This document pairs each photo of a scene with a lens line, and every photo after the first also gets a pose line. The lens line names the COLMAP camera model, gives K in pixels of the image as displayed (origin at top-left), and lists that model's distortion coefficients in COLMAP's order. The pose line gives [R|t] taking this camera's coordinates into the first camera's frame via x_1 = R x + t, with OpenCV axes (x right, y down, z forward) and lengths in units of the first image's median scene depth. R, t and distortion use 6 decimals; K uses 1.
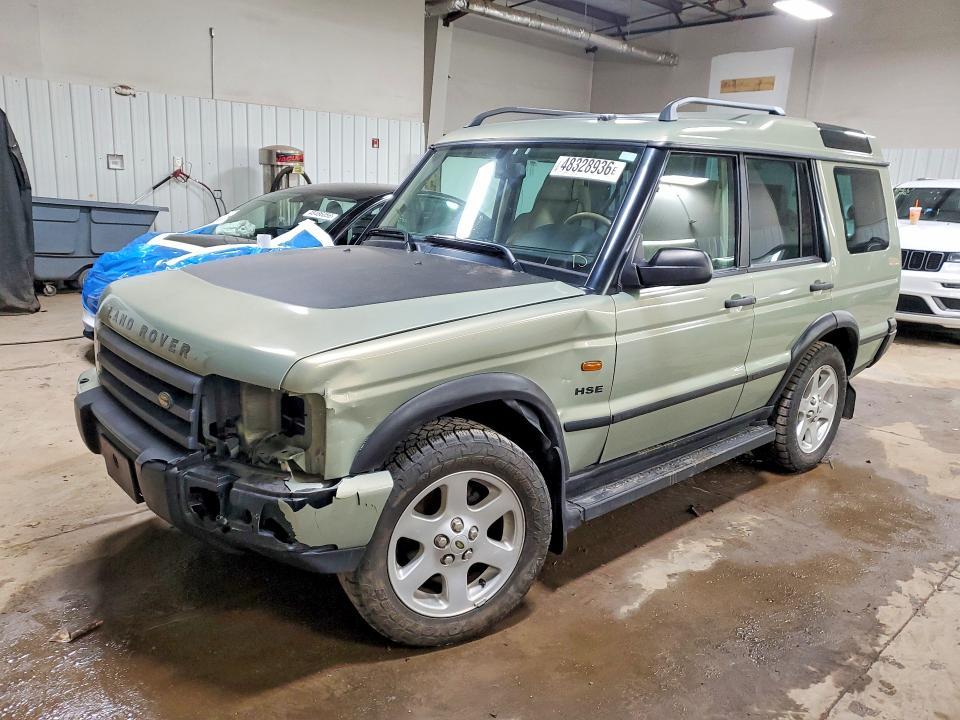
lens RADIAL K [[738.5, 0, 476.4], [0, 738.5, 358.5], [0, 0, 1]] dist [0.000204, -0.000599]
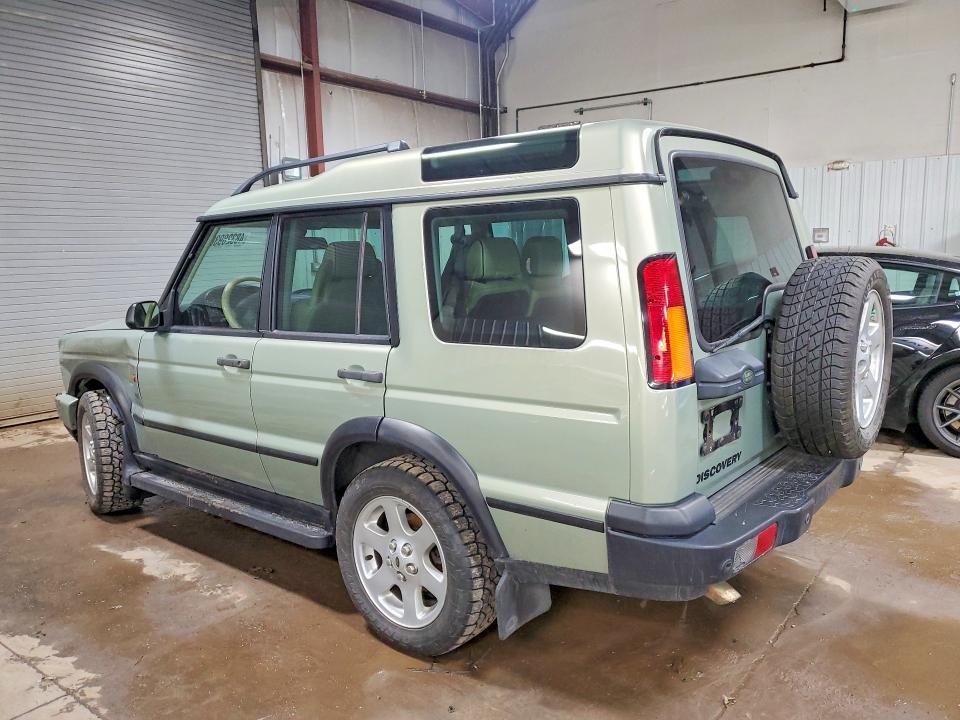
lens RADIAL K [[738.5, 0, 476.4], [0, 738.5, 358.5], [0, 0, 1]] dist [0.000204, -0.000599]
pose [[0.163144, 0.105330, -0.980964, 1.435470], [-0.201412, 0.976901, 0.071397, -0.227009], [0.965825, 0.185929, 0.180590, 1.167405]]
